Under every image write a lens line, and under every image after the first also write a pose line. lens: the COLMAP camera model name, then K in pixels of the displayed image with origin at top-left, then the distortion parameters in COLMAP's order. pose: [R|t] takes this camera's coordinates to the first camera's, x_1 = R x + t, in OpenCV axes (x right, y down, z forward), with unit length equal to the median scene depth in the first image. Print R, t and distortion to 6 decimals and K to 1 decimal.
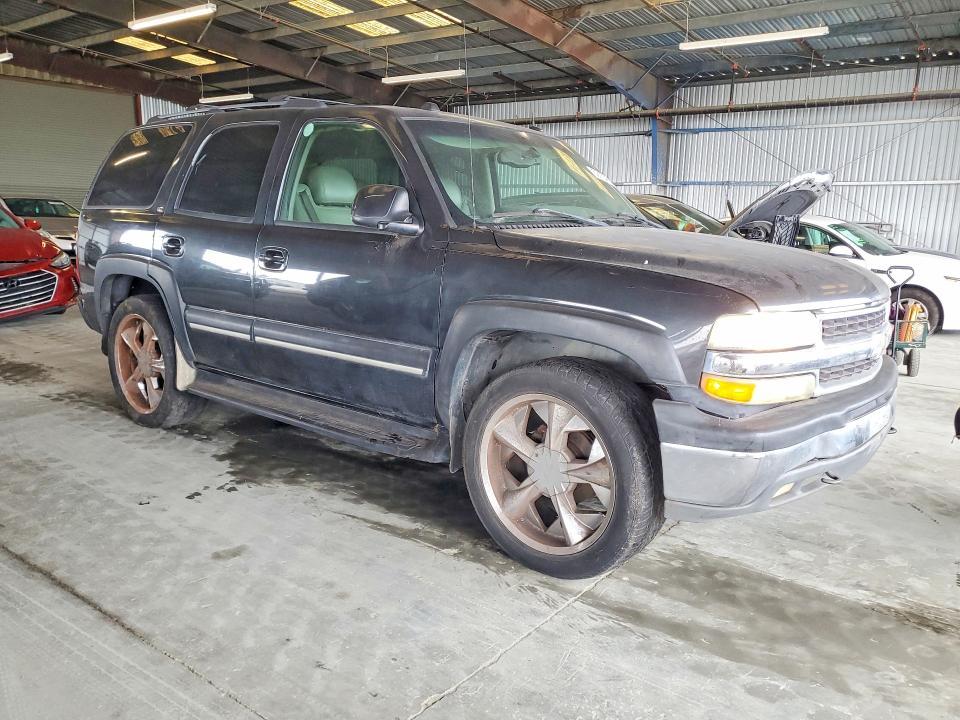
lens RADIAL K [[758.2, 0, 480.0], [0, 758.2, 360.0], [0, 0, 1]] dist [0.002494, 0.009192]
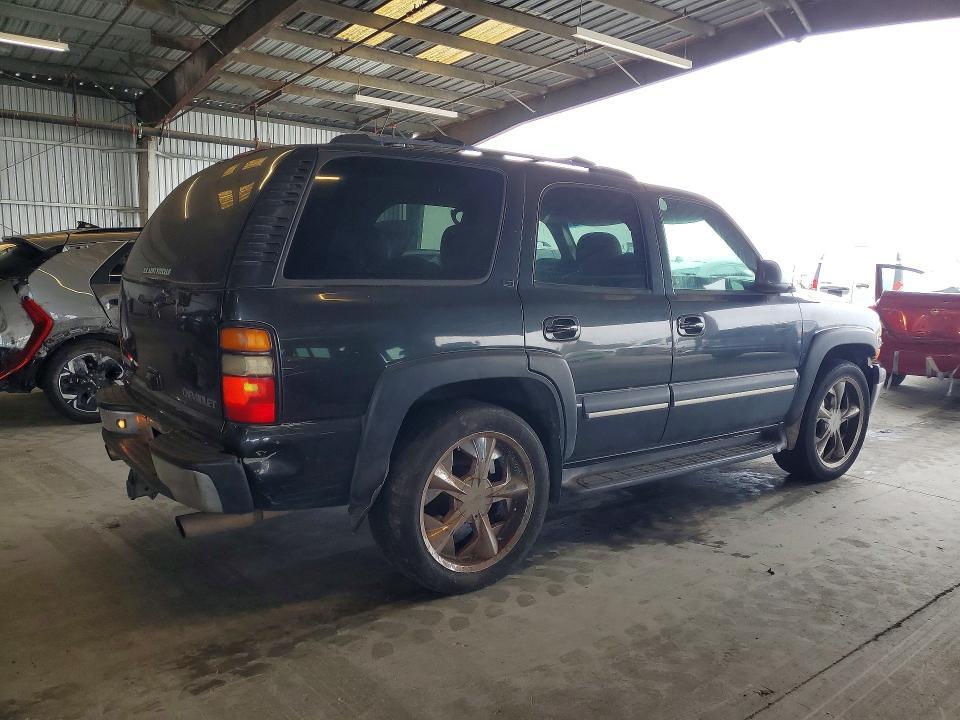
lens RADIAL K [[790.6, 0, 480.0], [0, 790.6, 360.0], [0, 0, 1]] dist [0.014799, 0.009878]
pose [[0.220626, -0.146941, 0.964226, -1.228582], [0.162297, 0.980335, 0.112260, -0.221753], [-0.961761, 0.131724, 0.240135, 0.877869]]
